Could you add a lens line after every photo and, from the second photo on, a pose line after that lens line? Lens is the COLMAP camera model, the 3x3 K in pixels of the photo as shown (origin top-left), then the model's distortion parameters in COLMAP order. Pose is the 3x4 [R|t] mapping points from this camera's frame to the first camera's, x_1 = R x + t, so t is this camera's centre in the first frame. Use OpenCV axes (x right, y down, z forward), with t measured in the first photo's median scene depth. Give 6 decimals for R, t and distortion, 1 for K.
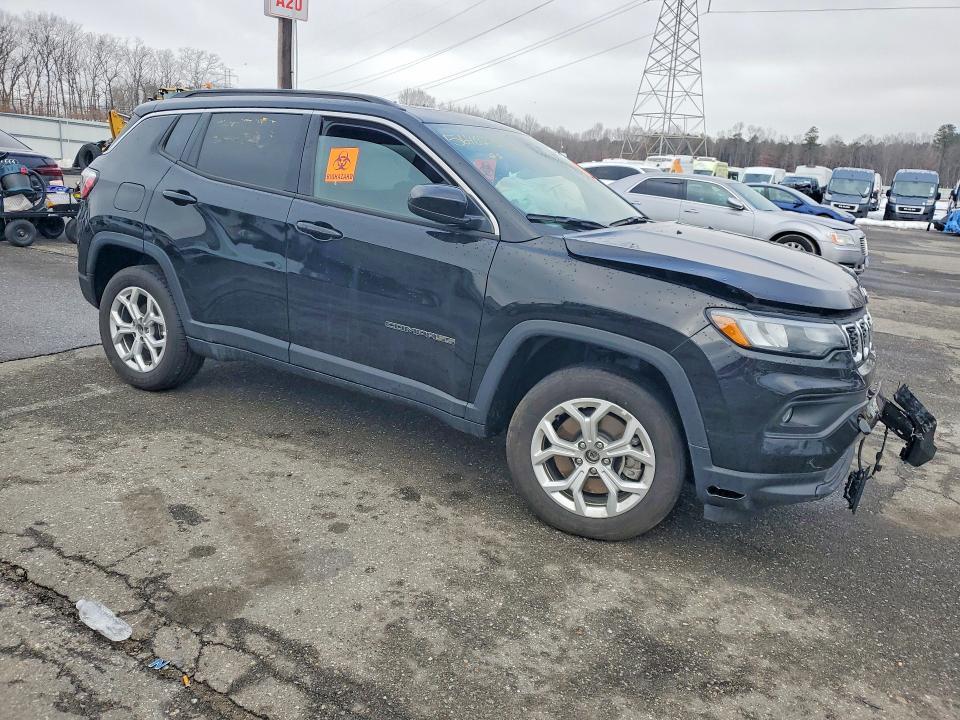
lens RADIAL K [[724.9, 0, 479.5], [0, 724.9, 368.4], [0, 0, 1]] dist [0.054810, -0.024042]
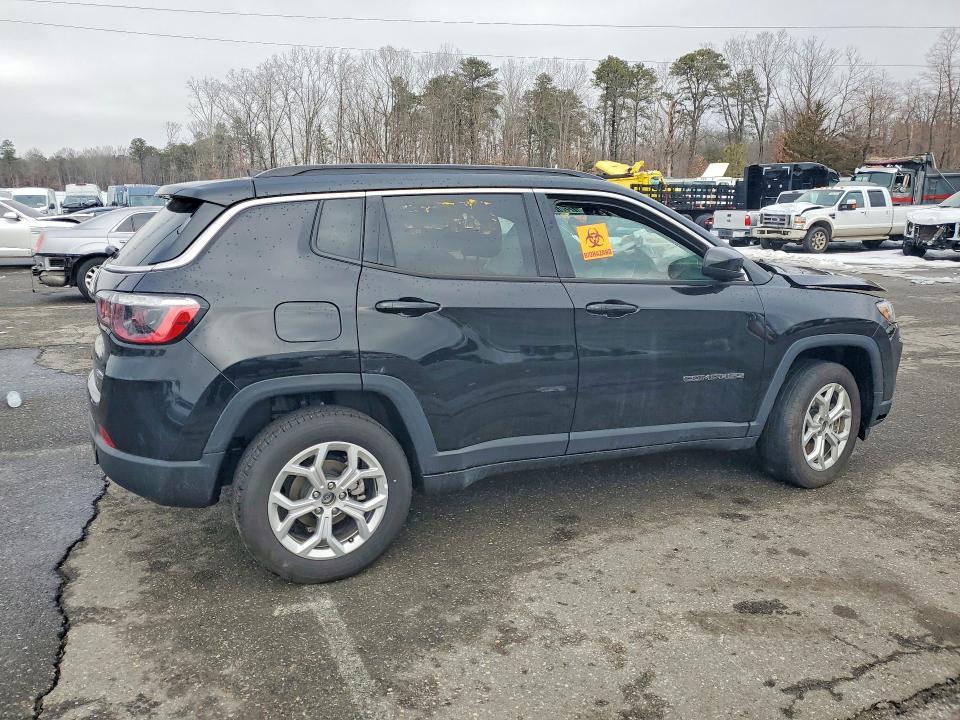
lens RADIAL K [[724.9, 0, 480.2], [0, 724.9, 354.1], [0, 0, 1]] dist [0.054810, -0.024042]
pose [[0.584413, -0.232728, 0.777367, -1.083868], [0.261429, 0.960910, 0.091139, -0.260834], [-0.768190, 0.149964, 0.622410, 0.520485]]
